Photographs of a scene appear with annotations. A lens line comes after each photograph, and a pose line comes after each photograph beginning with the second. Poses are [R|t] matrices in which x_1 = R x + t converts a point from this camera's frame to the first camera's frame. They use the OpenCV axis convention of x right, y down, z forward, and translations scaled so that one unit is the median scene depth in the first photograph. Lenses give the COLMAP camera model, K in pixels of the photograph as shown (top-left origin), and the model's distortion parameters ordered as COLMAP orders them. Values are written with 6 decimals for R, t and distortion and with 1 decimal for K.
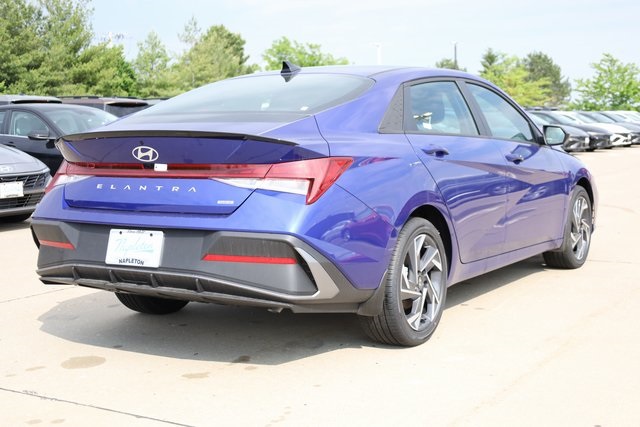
lens RADIAL K [[938.6, 0, 318.5], [0, 938.6, 214.2], [0, 0, 1]] dist [-0.007365, 0.000000]
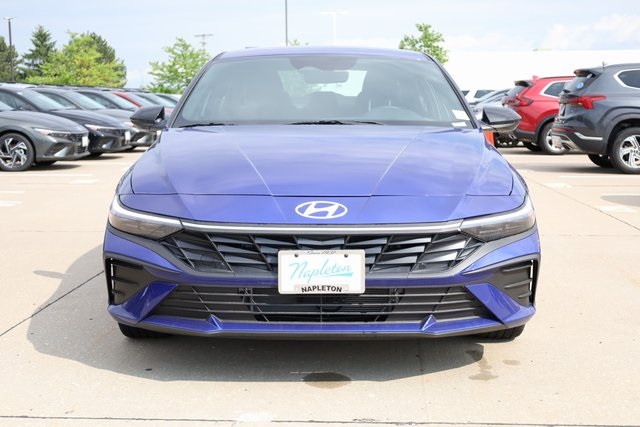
lens RADIAL K [[938.6, 0, 320.5], [0, 938.6, 214.7], [0, 0, 1]] dist [-0.007365, 0.000000]
pose [[0.833451, -0.054650, 0.549884, -0.135450], [0.042640, 0.998491, 0.034606, -0.008970], [-0.550945, -0.005396, 0.834524, 0.065942]]
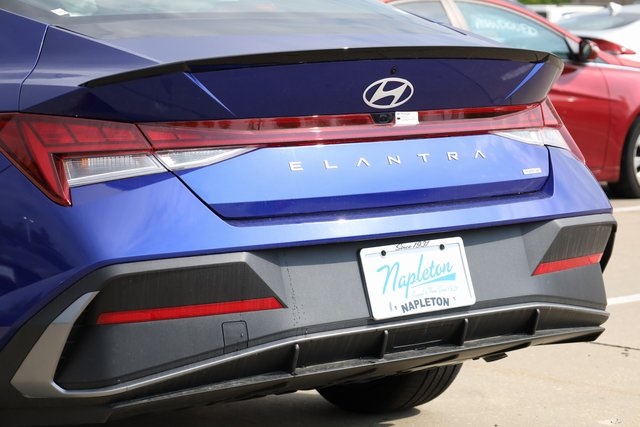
lens RADIAL K [[1926.5, 0, 319.2], [0, 1926.5, 215.2], [0, 0, 1]] dist [-0.087896, 0.000000]
pose [[0.293088, -0.078484, 0.952859, -0.251609], [0.100569, 0.993627, 0.050908, -0.011704], [-0.950781, 0.080908, 0.299114, 0.154473]]
